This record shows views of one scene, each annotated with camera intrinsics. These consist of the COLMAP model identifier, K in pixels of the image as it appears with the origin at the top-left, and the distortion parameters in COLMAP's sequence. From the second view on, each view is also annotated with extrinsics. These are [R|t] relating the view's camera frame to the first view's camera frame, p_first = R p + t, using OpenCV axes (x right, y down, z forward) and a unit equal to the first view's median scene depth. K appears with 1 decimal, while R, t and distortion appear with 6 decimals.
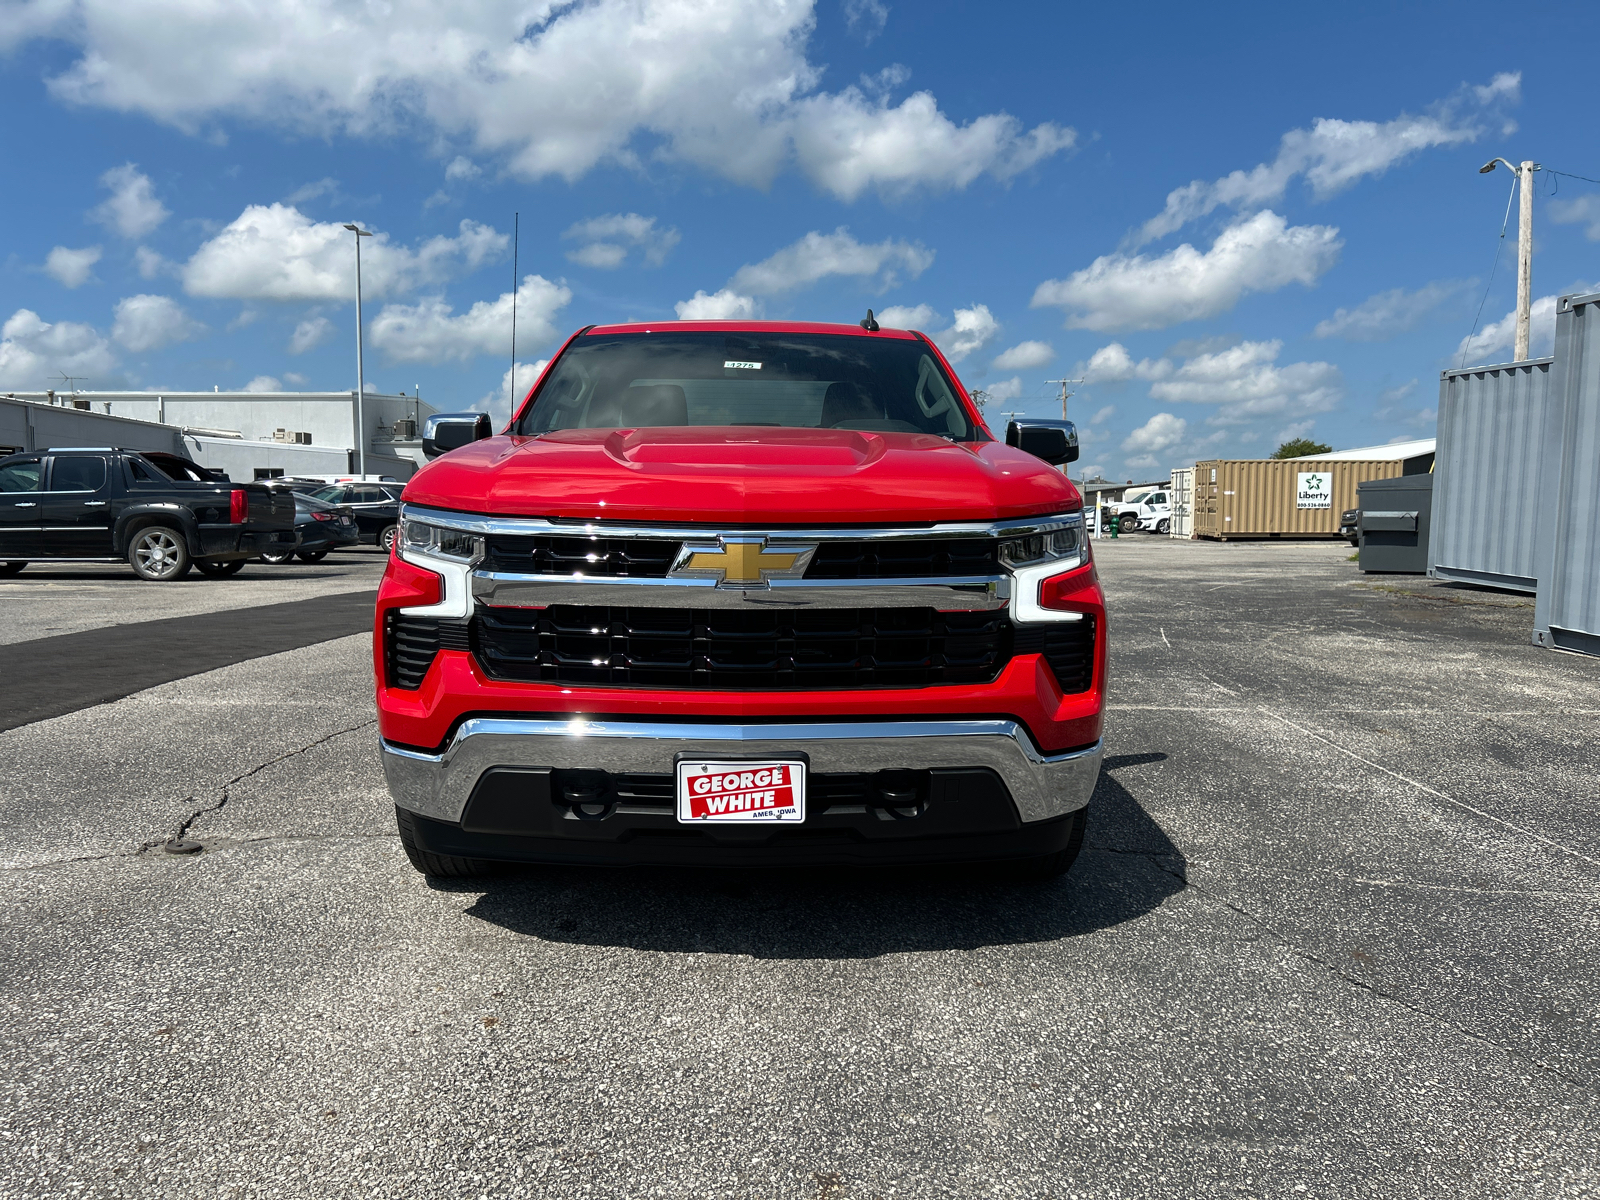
lens RADIAL K [[1205.4, 0, 794.3], [0, 1205.4, 574.8], [0, 0, 1]] dist [0.050028, -0.044725]
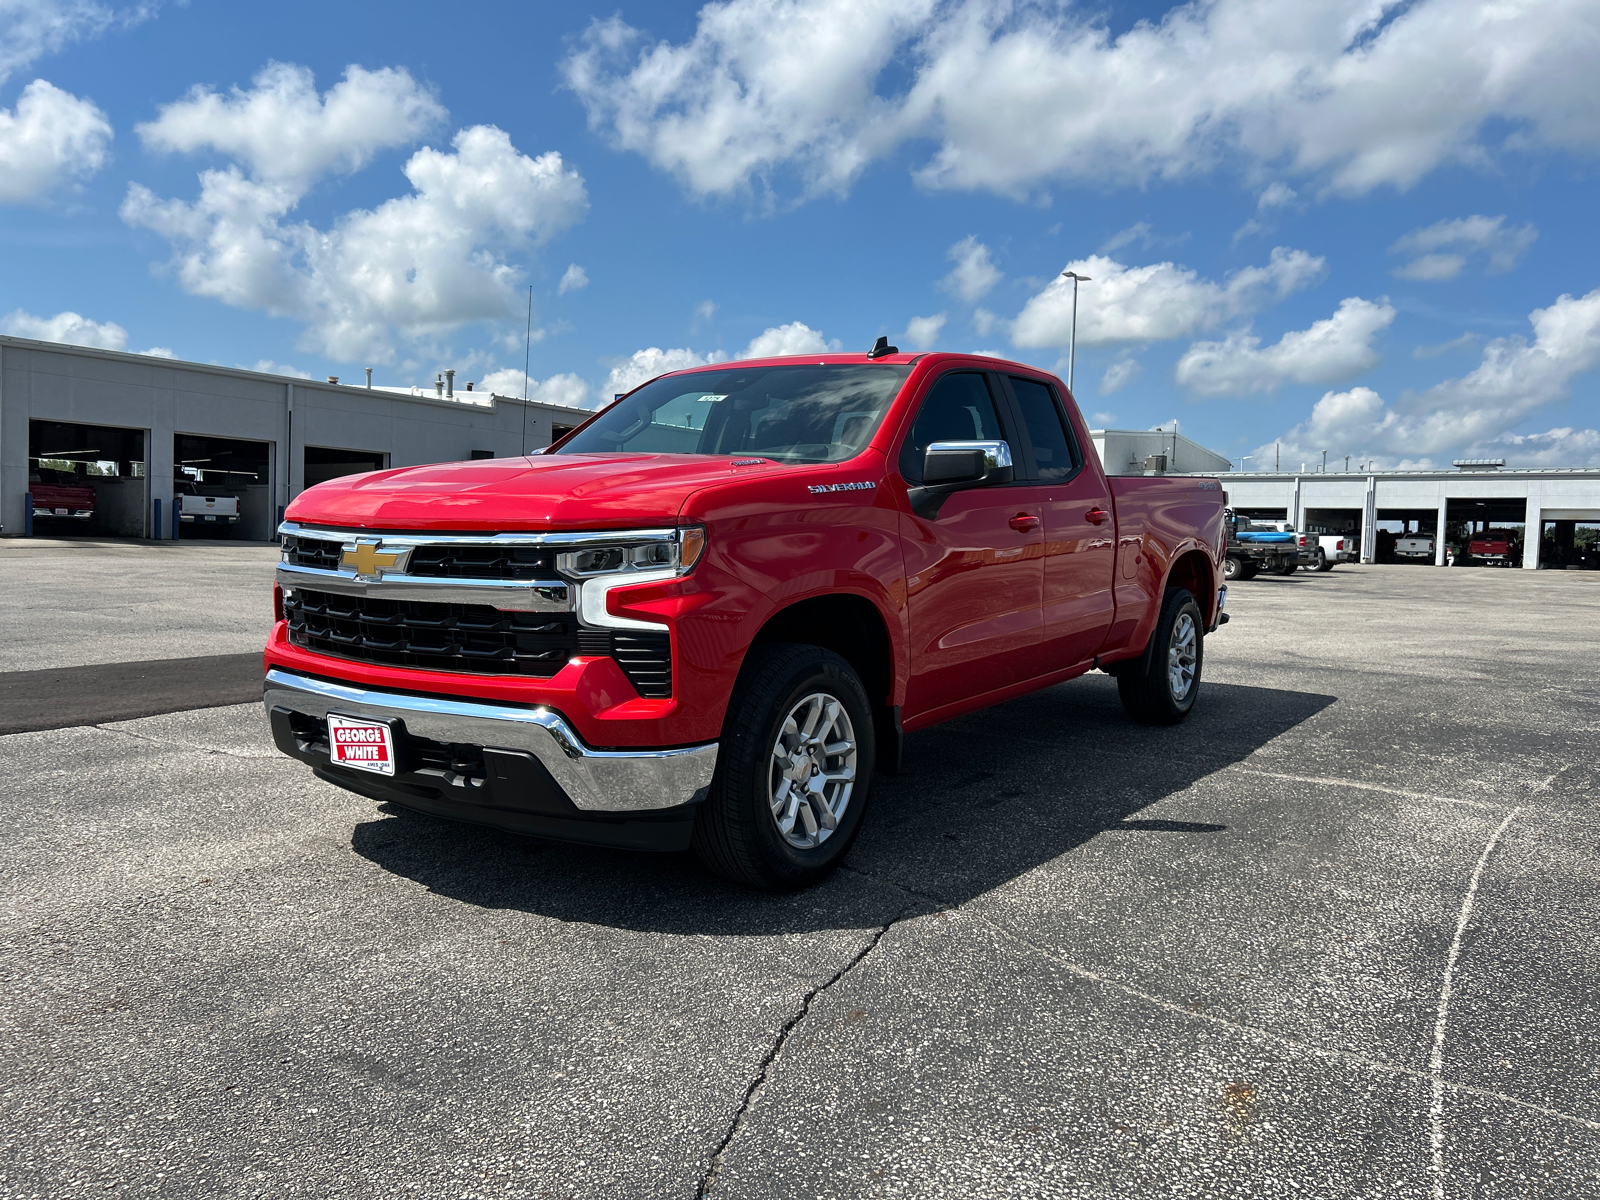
lens RADIAL K [[1203.1, 0, 803.7], [0, 1203.1, 605.2], [0, 0, 1]] dist [0.053548, -0.061953]
pose [[0.807796, 0.053217, -0.587054, 0.051611], [-0.055566, 0.998356, 0.014043, -0.000310], [0.586837, 0.021276, 0.809426, 0.012453]]
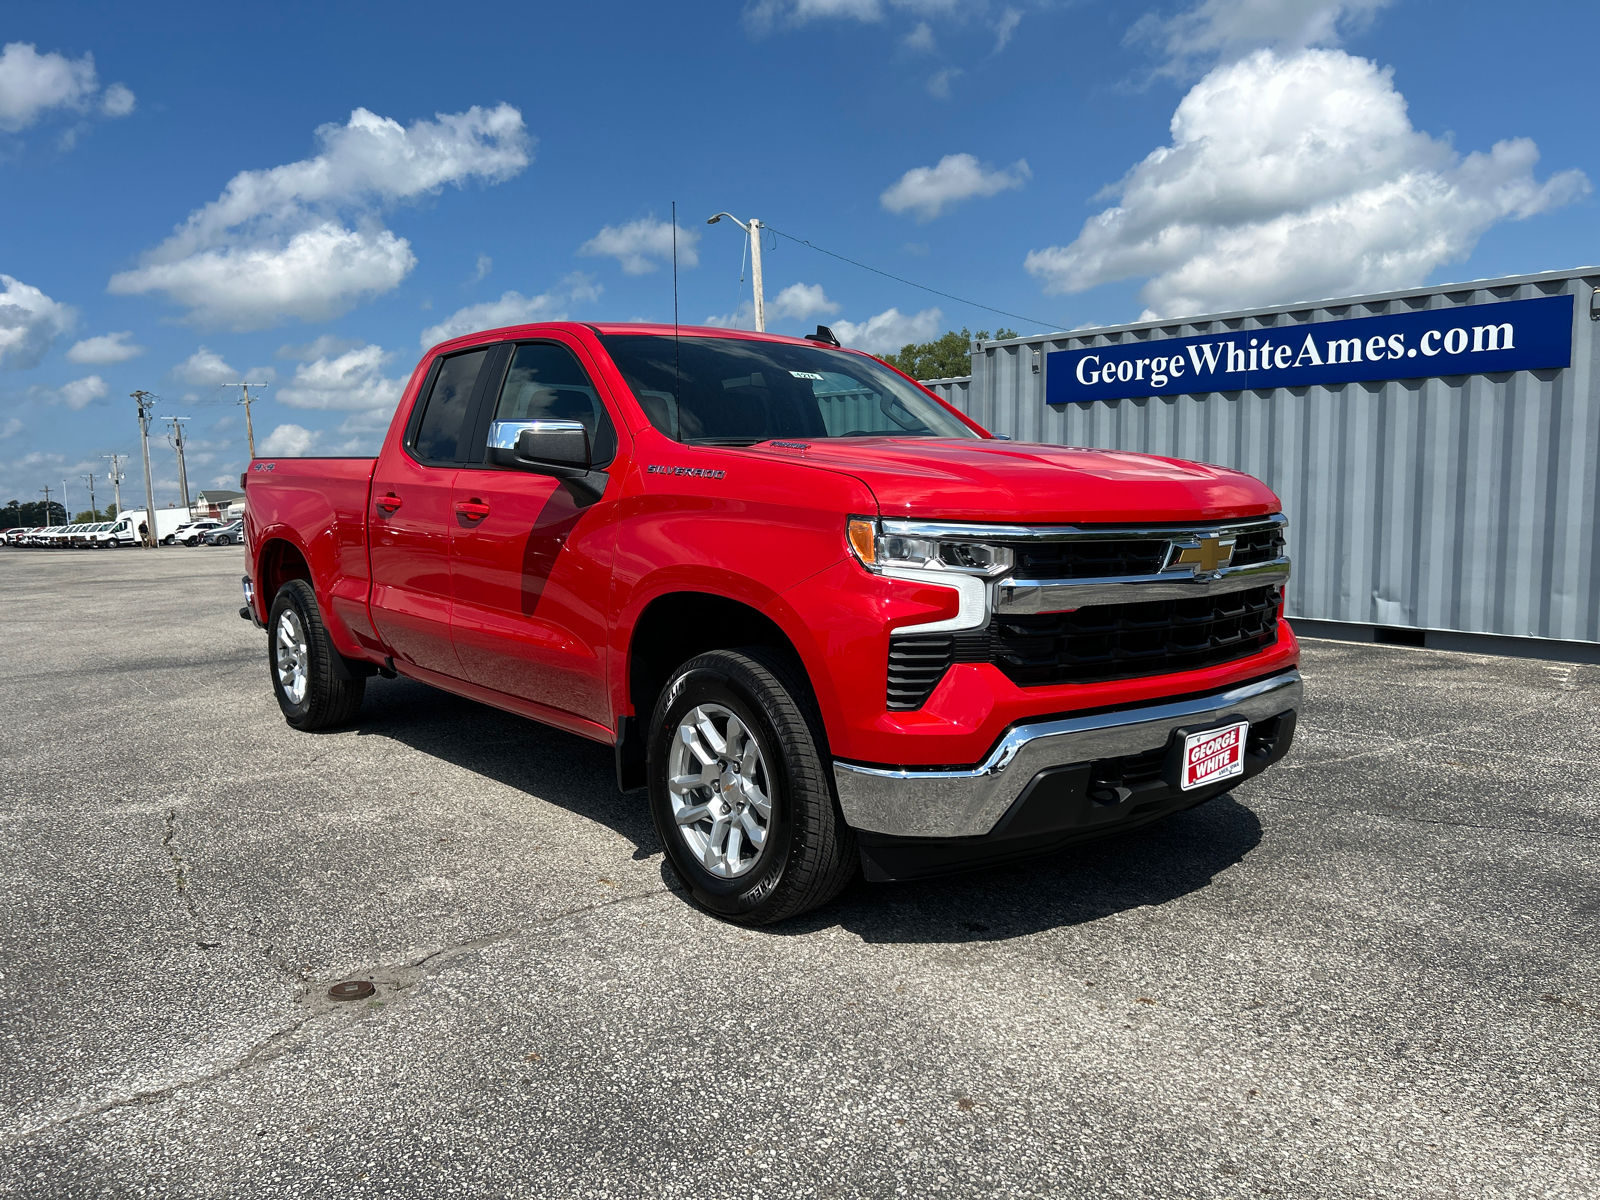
lens RADIAL K [[1203.1, 0, 803.7], [0, 1203.1, 605.2], [0, 0, 1]] dist [0.053548, -0.061953]
pose [[0.774210, -0.077582, 0.628156, -0.052073], [0.066219, 0.996941, 0.041513, -0.001784], [-0.629455, 0.009456, 0.776979, 0.017111]]
